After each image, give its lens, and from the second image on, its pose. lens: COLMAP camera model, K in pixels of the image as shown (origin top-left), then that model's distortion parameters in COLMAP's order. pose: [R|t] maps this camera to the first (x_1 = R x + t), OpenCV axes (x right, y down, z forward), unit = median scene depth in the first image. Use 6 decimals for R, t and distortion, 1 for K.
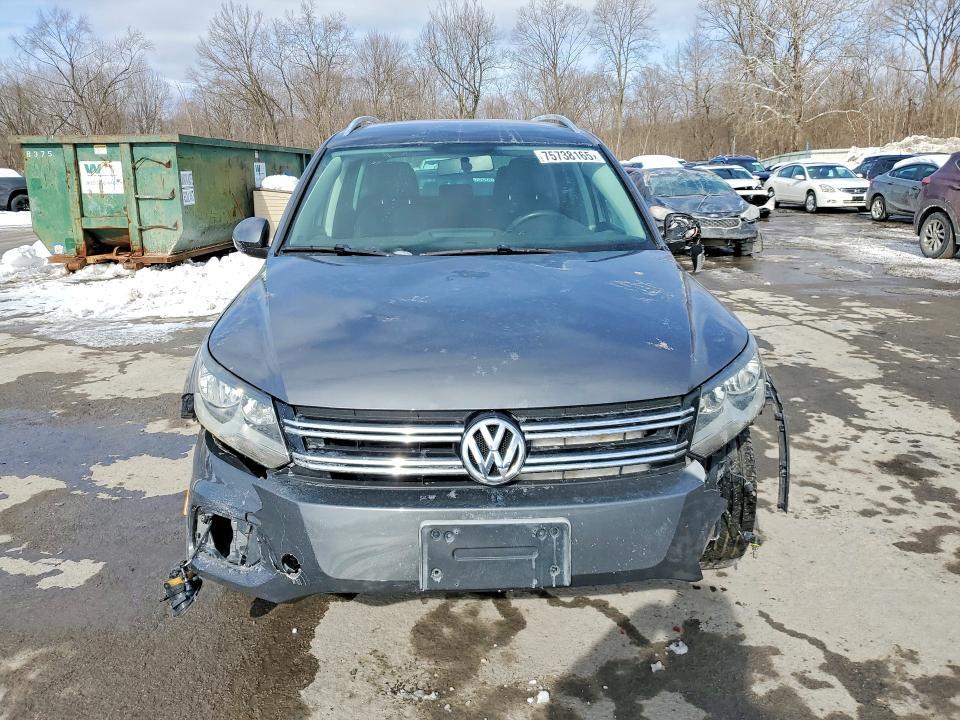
lens RADIAL K [[735.0, 0, 475.4], [0, 735.0, 354.6], [0, 0, 1]] dist [-0.000512, 0.021886]
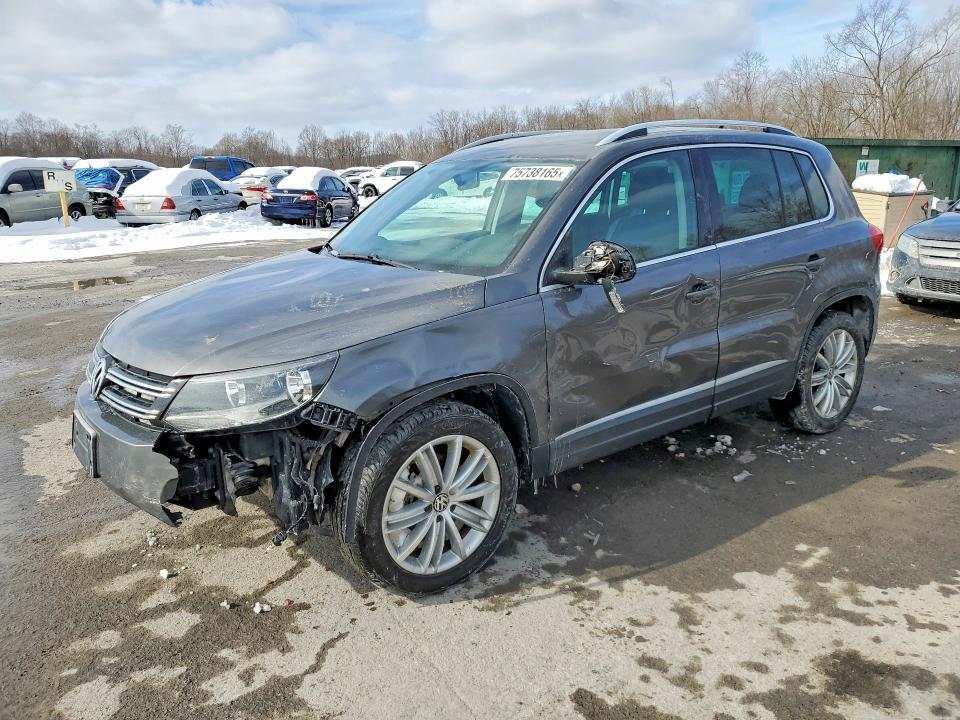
lens RADIAL K [[735.0, 0, 475.1], [0, 735.0, 364.7], [0, 0, 1]] dist [-0.000512, 0.021886]
pose [[0.585910, 0.214685, -0.781421, 0.812888], [-0.196849, 0.973094, 0.119747, -0.113504], [0.786104, 0.083661, 0.612406, 0.325848]]
